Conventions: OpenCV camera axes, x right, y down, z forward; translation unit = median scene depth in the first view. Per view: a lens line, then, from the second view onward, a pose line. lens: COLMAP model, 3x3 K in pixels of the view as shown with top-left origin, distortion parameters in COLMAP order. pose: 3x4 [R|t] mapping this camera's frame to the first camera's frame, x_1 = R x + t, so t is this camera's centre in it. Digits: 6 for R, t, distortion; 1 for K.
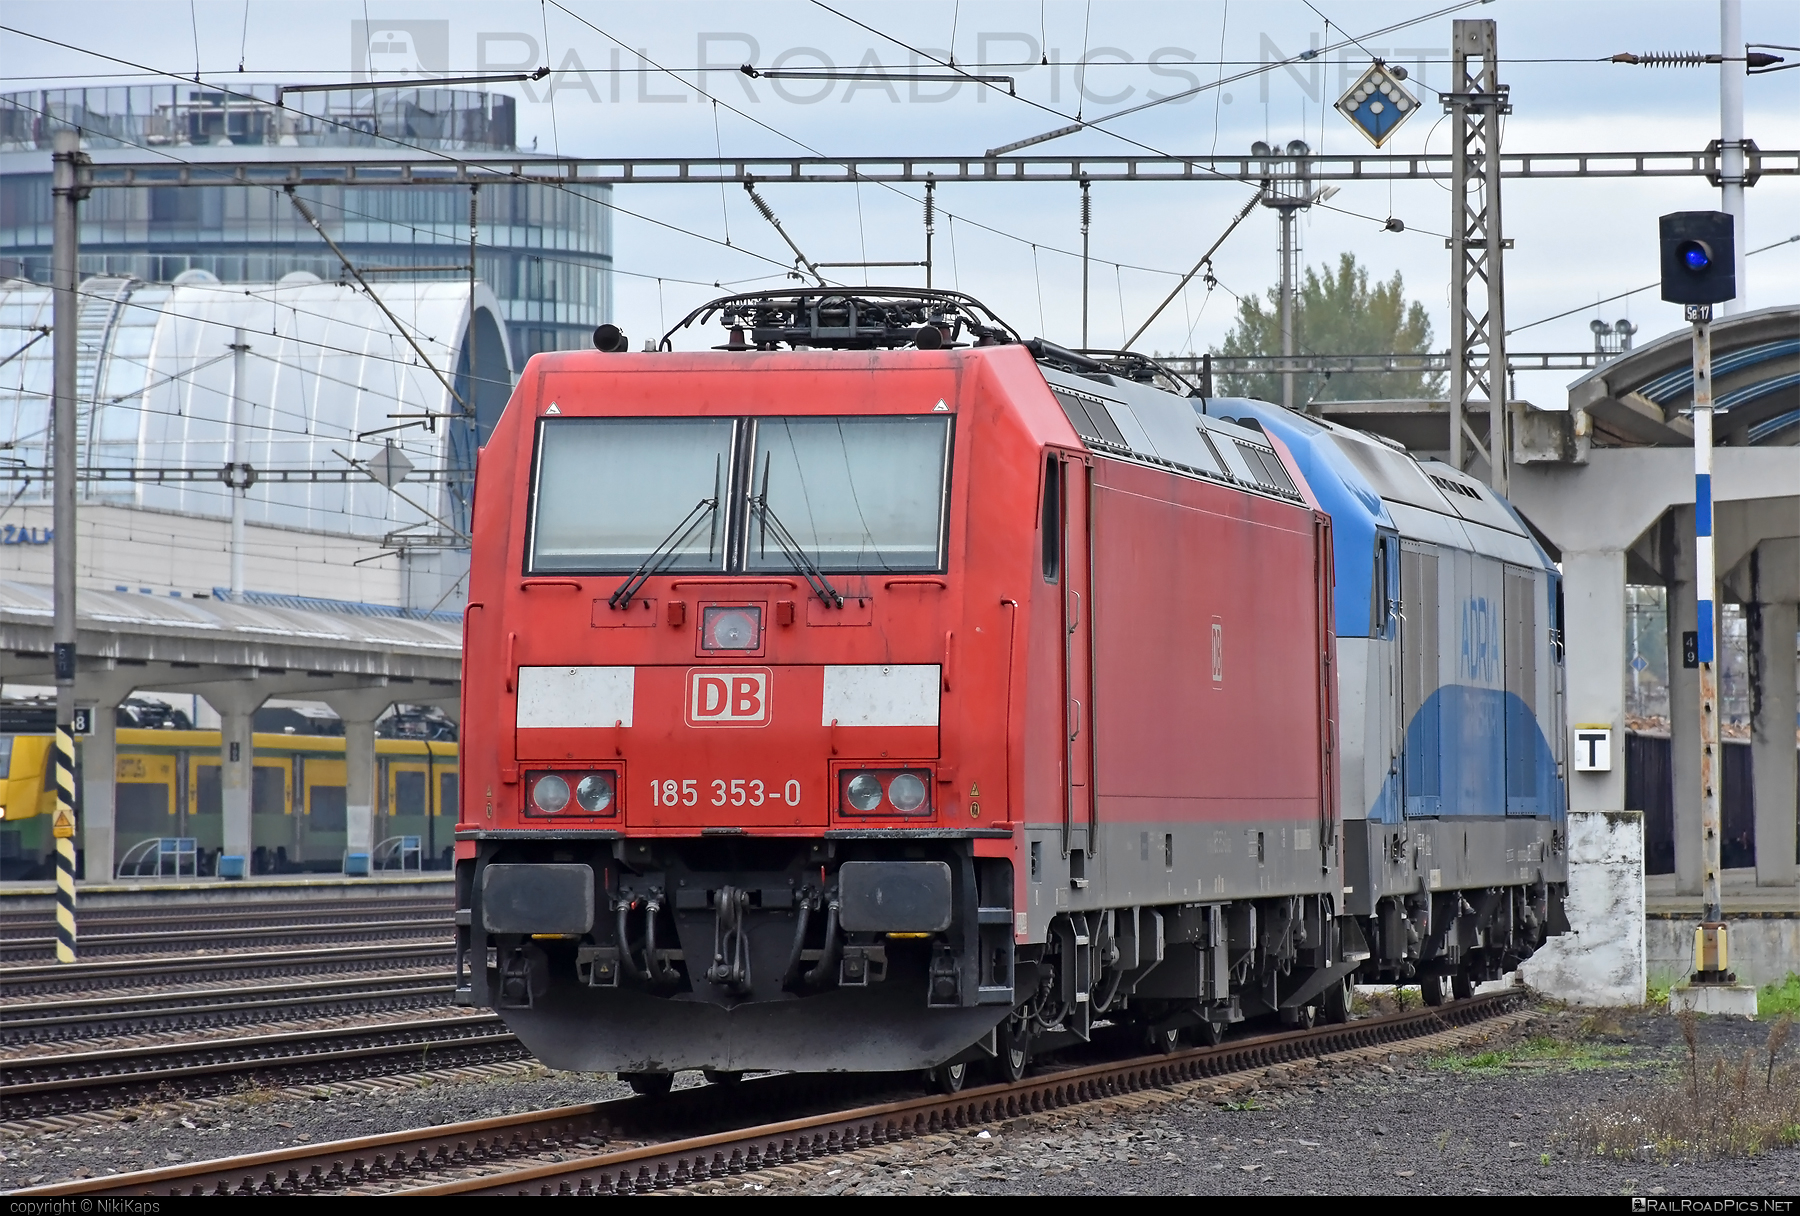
lens RADIAL K [[9085.8, 0, 900.0], [0, 9085.8, 607.8], [0, 0, 1]] dist [-0.343785, 0.000000]
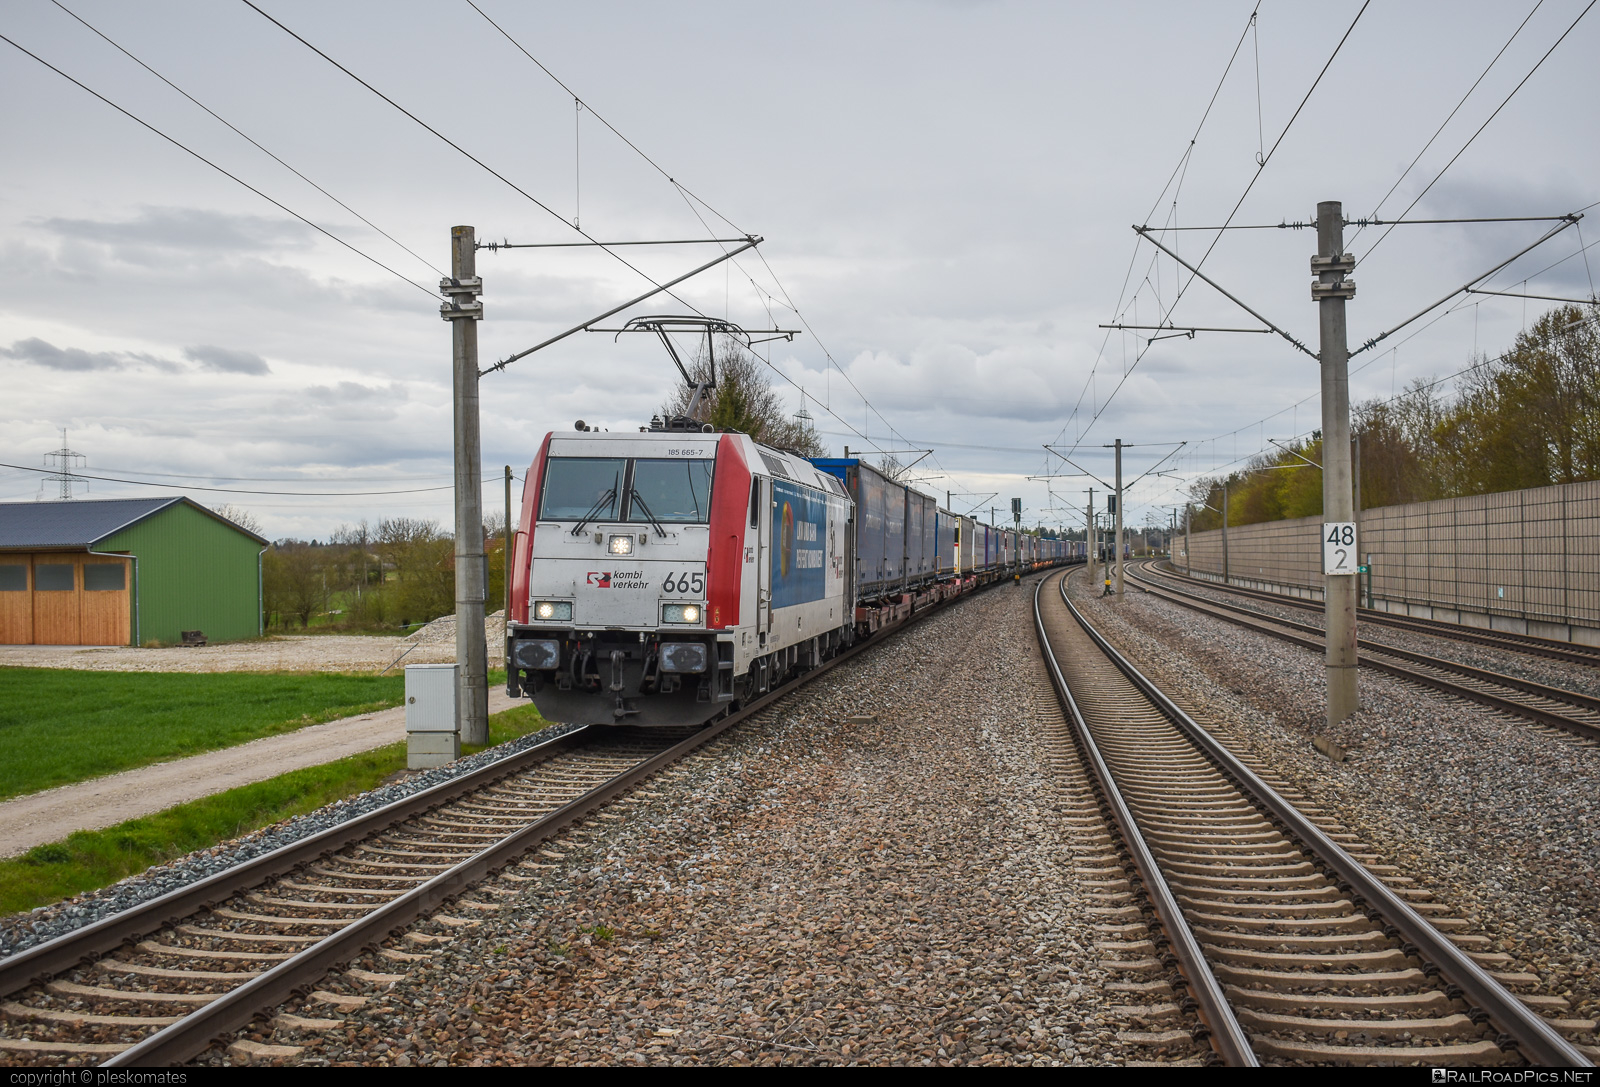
lens RADIAL K [[2164.2, 0, 800.0], [0, 2164.2, 545.9], [0, 0, 1]] dist [-0.000681, 0.000000]
pose [[0.999362, 0.022662, 0.027608, 0.013487], [-0.022920, 0.999696, 0.009076, -0.003668], [-0.027394, -0.009703, 0.999578, 0.418365]]
